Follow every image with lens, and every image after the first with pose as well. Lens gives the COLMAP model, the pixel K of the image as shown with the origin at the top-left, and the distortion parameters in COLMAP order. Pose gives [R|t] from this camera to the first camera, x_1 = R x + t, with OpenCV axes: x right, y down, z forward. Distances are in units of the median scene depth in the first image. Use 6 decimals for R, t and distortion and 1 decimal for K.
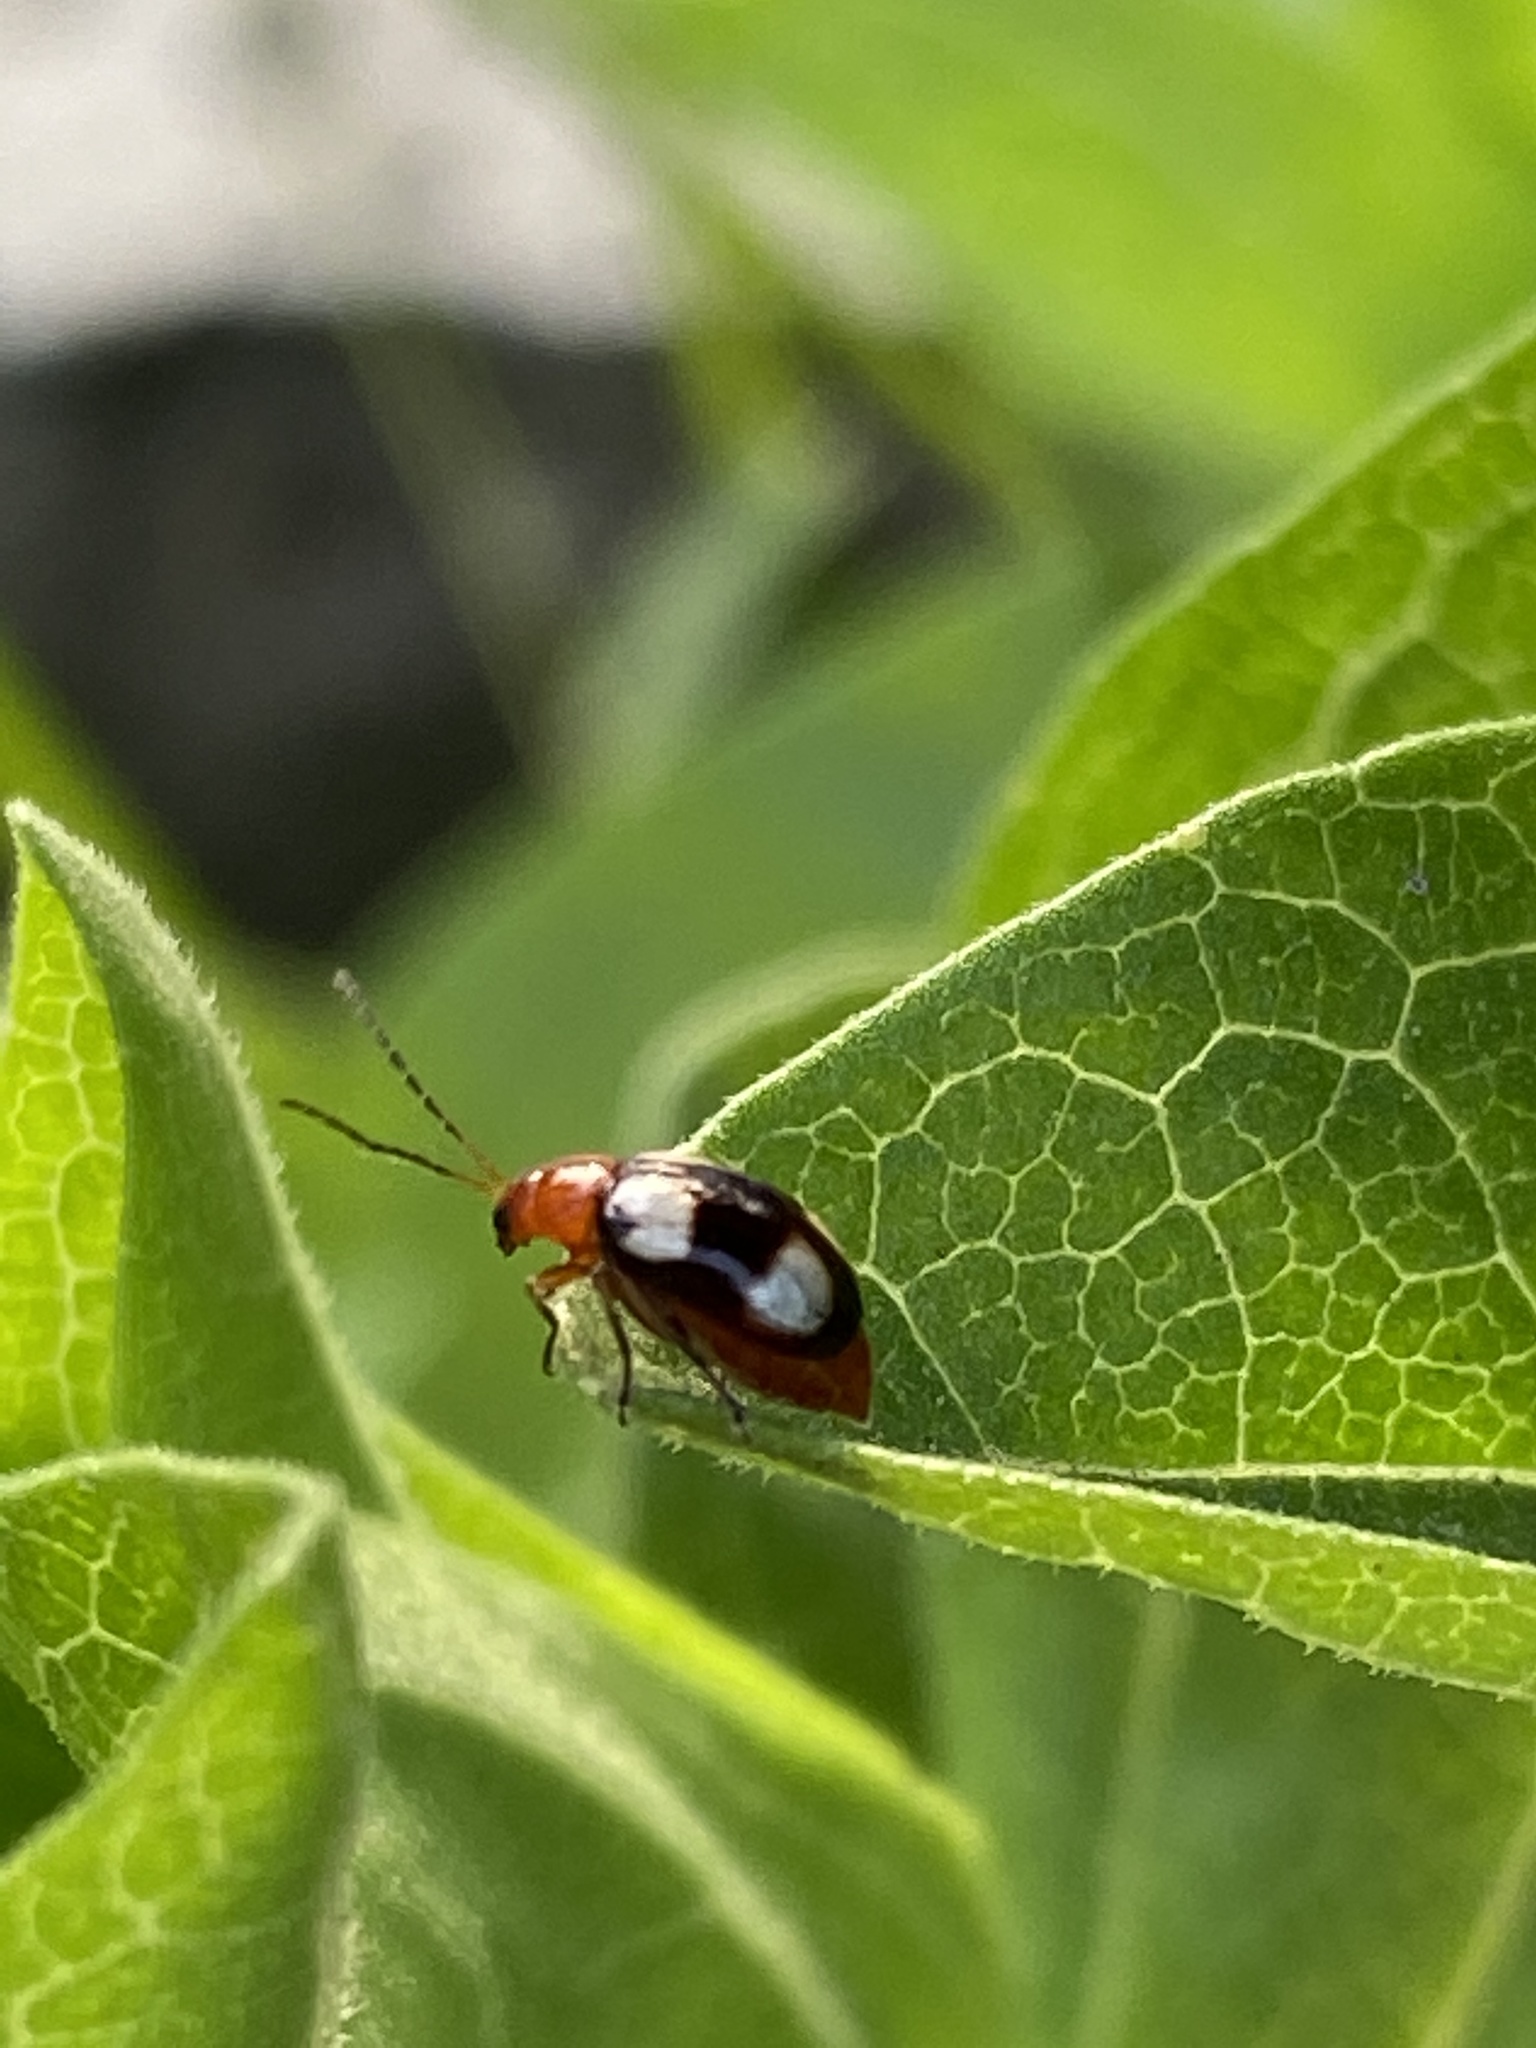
lens RADIAL K [[7774.9, 0, 768.0], [0, 7774.9, 1024.0], [0, 0, 1]] dist [0.112909, 4.816874]
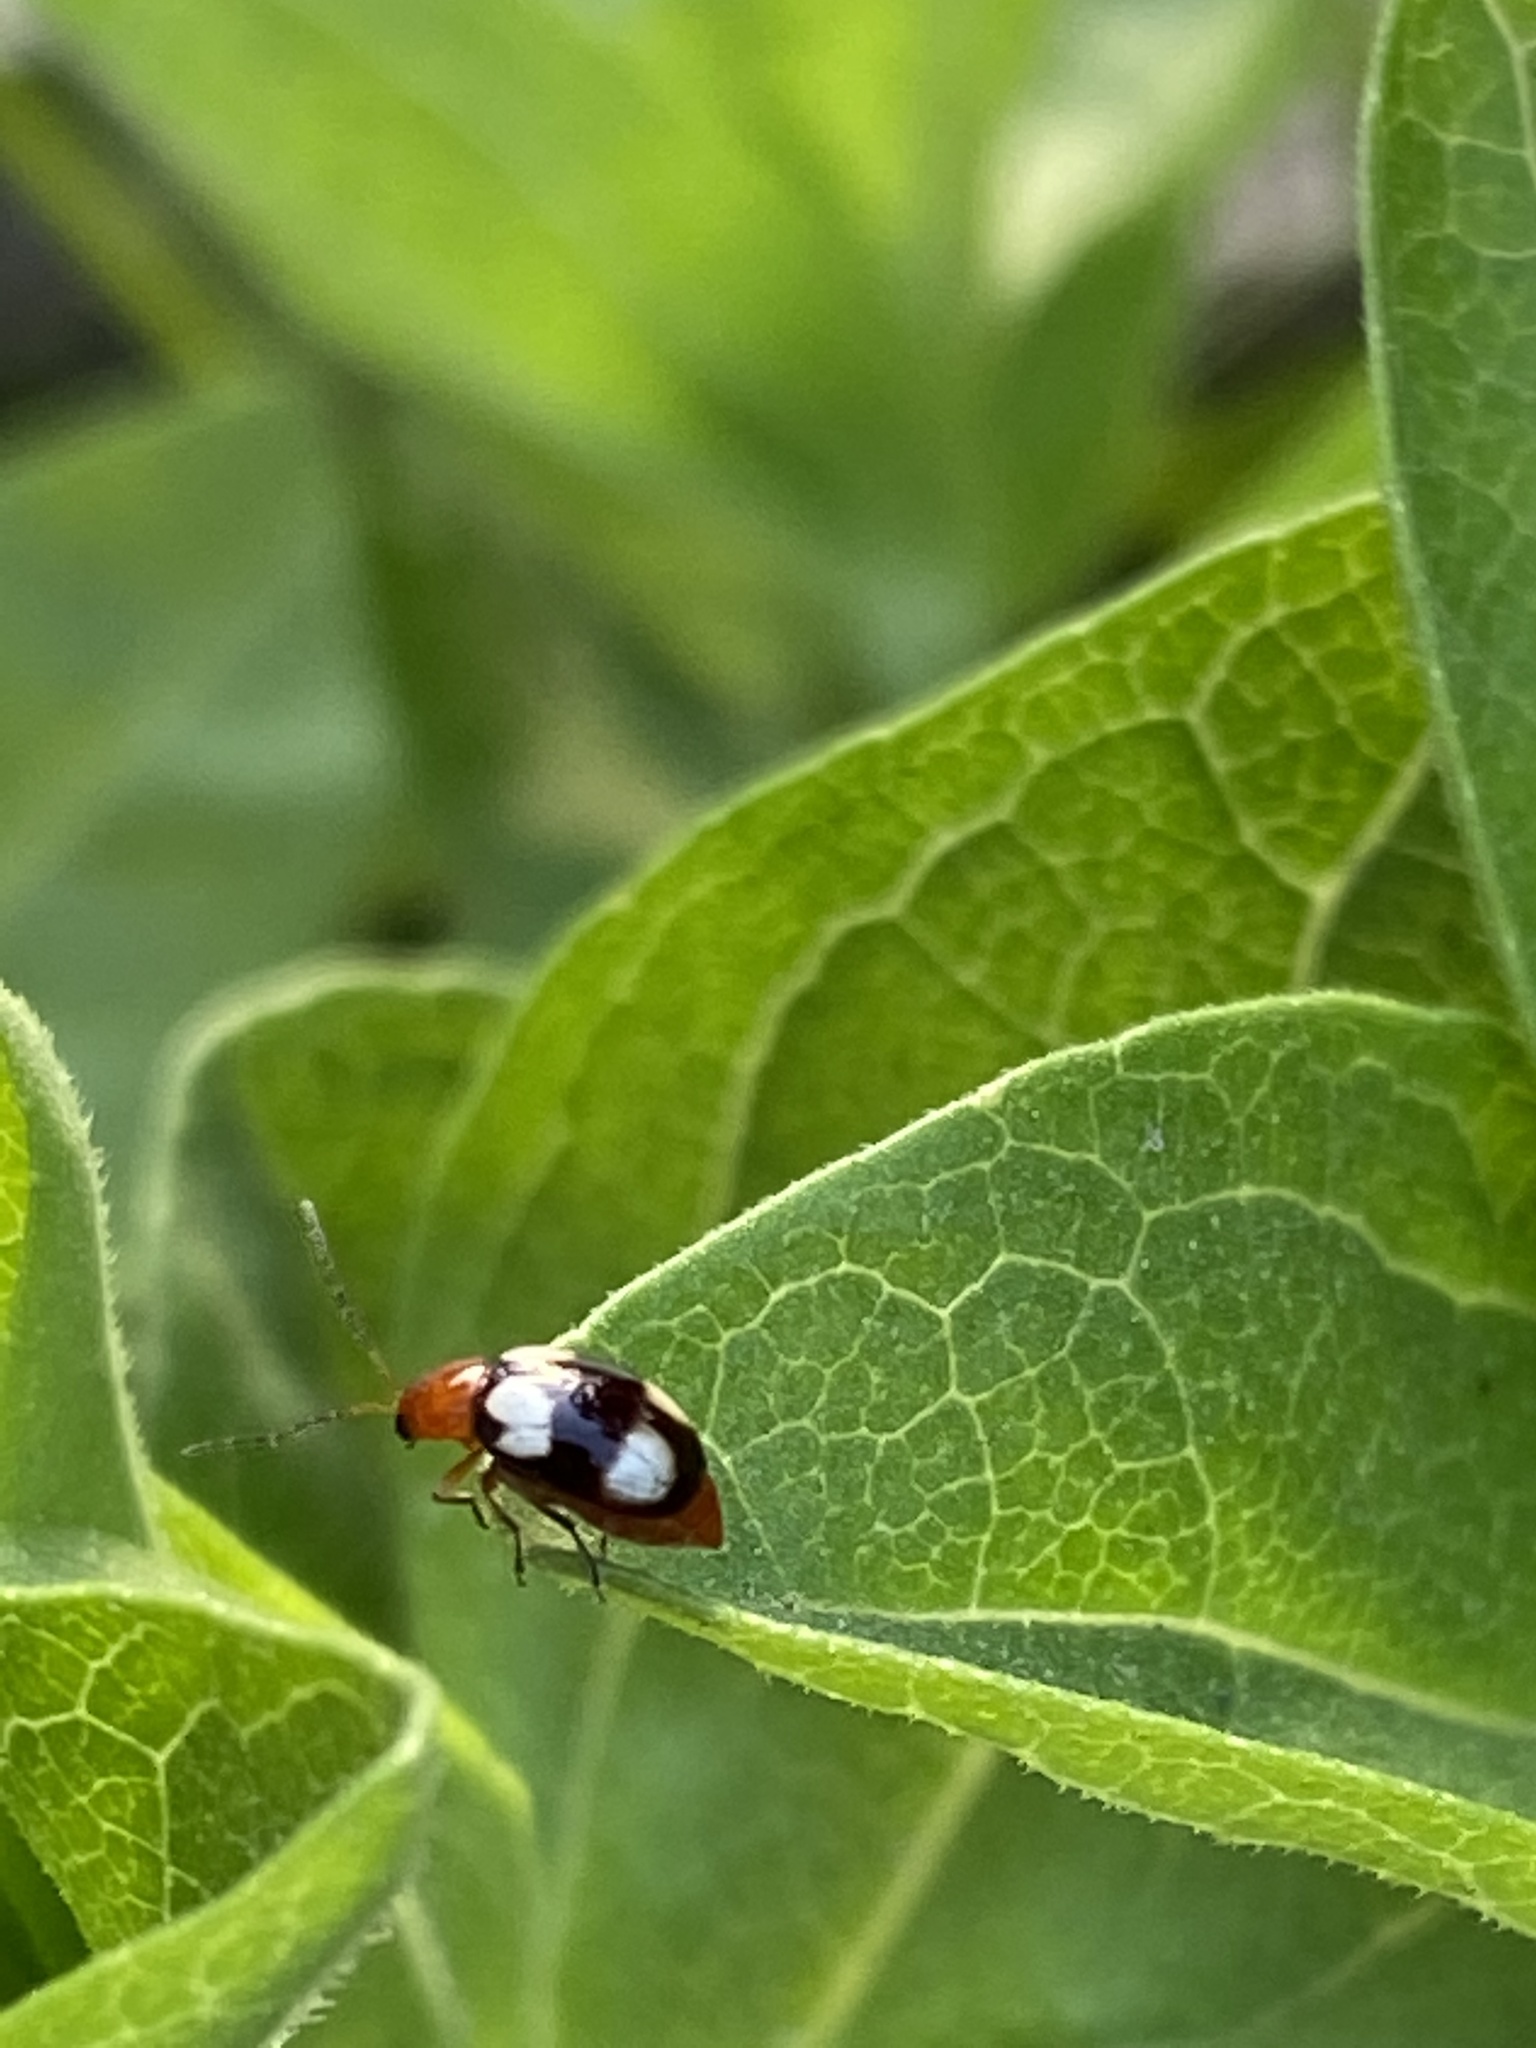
lens RADIAL K [[7774.9, 0, 768.0], [0, 7774.9, 1024.0], [0, 0, 1]] dist [0.112909, 4.816874]
pose [[0.978236, 0.080286, 0.191331, -0.212112], [-0.092427, 0.994178, 0.055383, -0.099374], [-0.185771, -0.071862, 0.979962, -0.178331]]
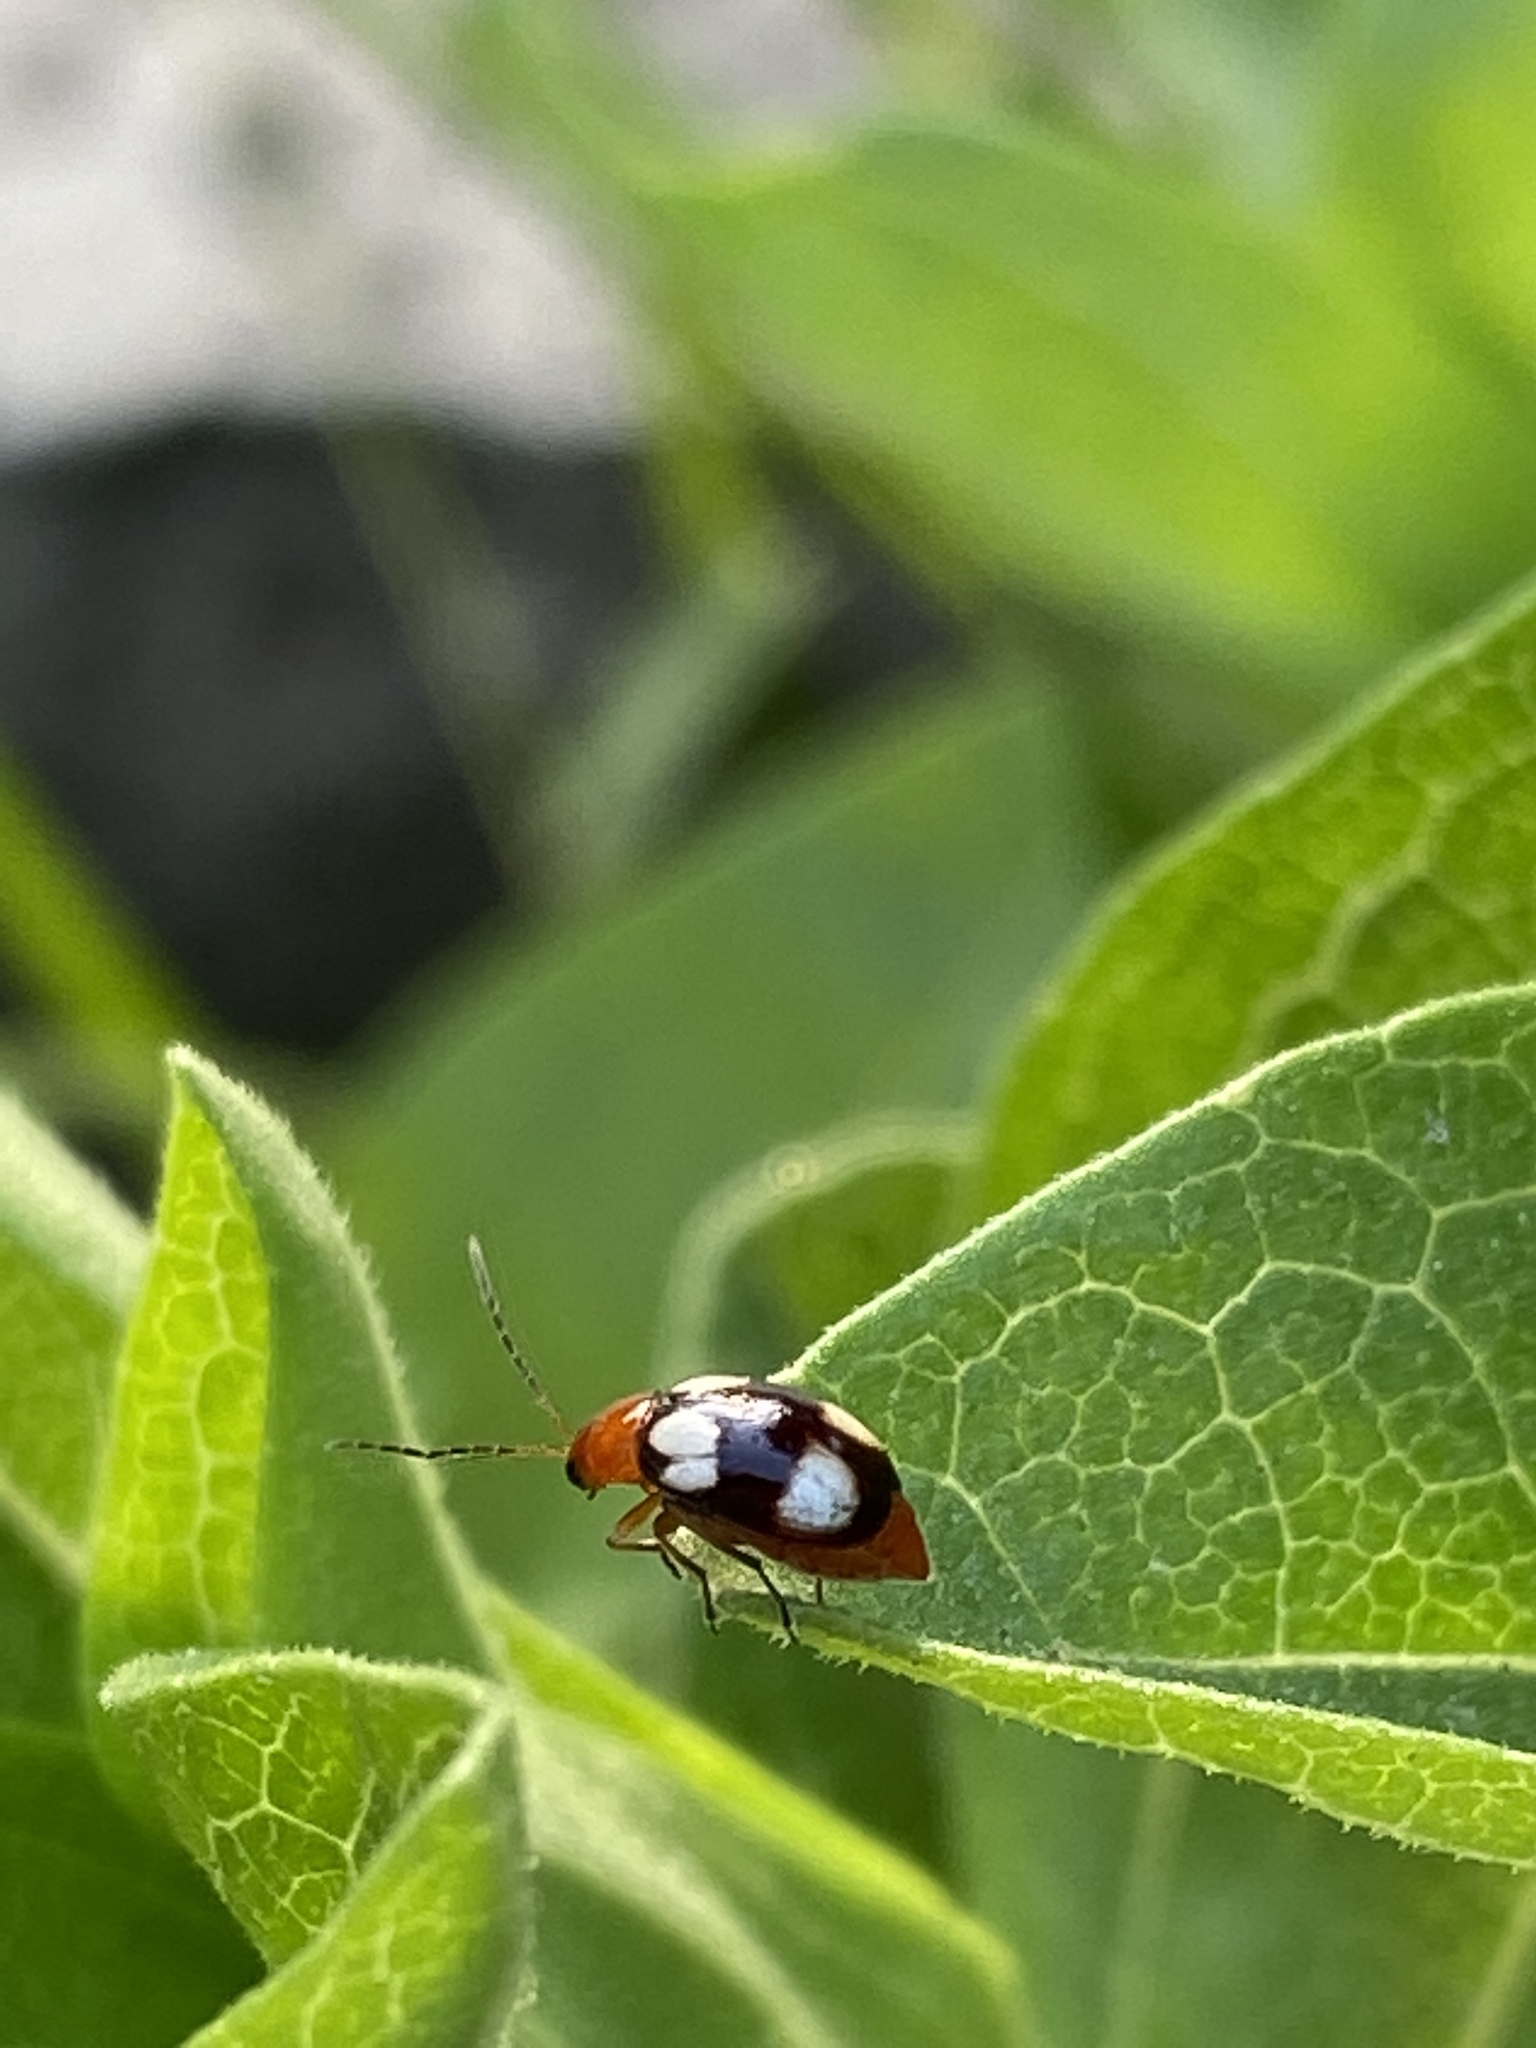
lens RADIAL K [[7774.9, 0, 768.0], [0, 7774.9, 1024.0], [0, 0, 1]] dist [0.112909, 4.816874]
pose [[0.999843, 0.005990, 0.016654, -0.032067], [-0.005941, 0.999978, -0.003015, -0.030296], [-0.016671, 0.002915, 0.999857, -0.117599]]
